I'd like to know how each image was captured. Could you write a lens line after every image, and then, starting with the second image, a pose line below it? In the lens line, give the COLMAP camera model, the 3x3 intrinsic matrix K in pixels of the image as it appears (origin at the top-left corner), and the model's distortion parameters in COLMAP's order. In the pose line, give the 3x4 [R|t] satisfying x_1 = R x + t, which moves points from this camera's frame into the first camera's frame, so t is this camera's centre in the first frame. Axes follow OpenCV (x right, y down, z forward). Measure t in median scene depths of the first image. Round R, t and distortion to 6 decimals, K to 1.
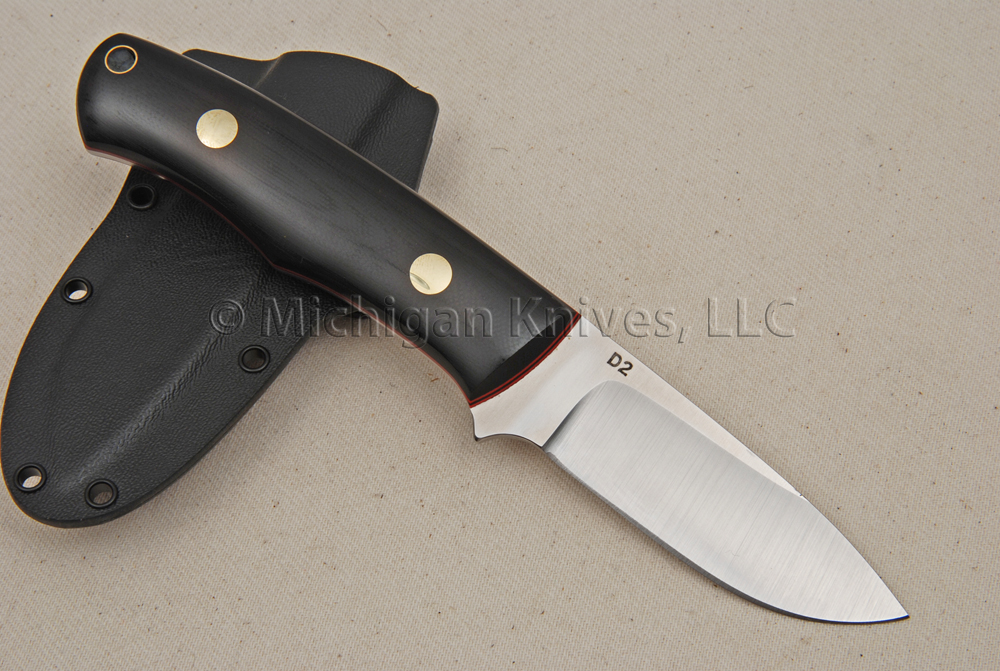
lens RADIAL K [[2113.2, 0, 500.0], [0, 2113.2, 335.5], [0, 0, 1]] dist [-0.005905, 0.127884]
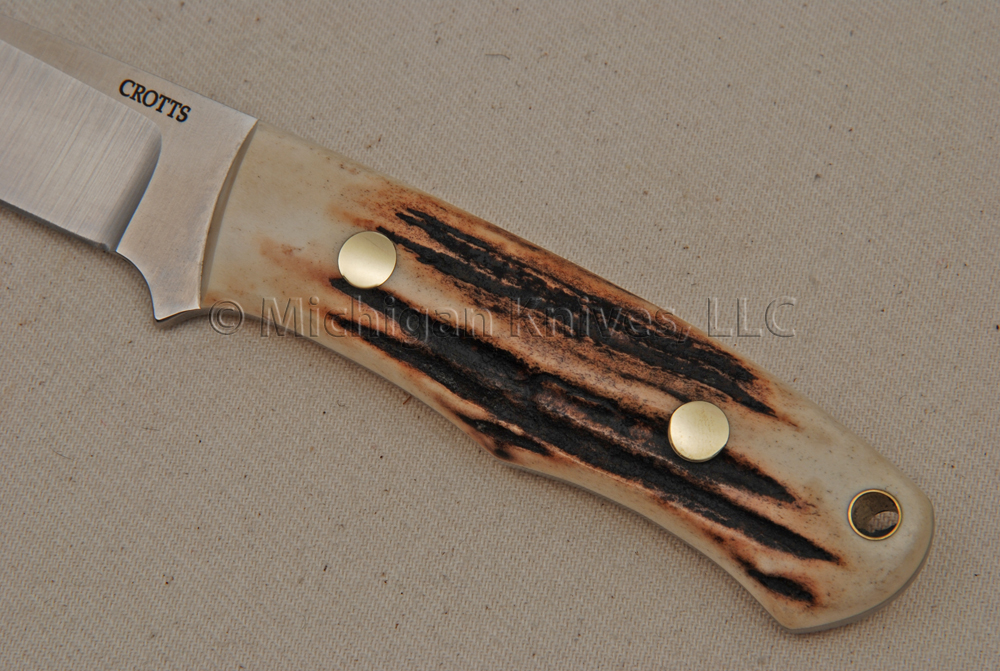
lens RADIAL K [[3787.1, 0, 500.0], [0, 3787.1, 335.5], [0, 0, 1]] dist [-0.029052, -0.988156]
pose [[0.999999, -0.001351, 0.000881, -0.000629], [0.001349, 0.999998, 0.001628, -0.000637], [-0.000883, -0.001626, 0.999998, -0.214946]]
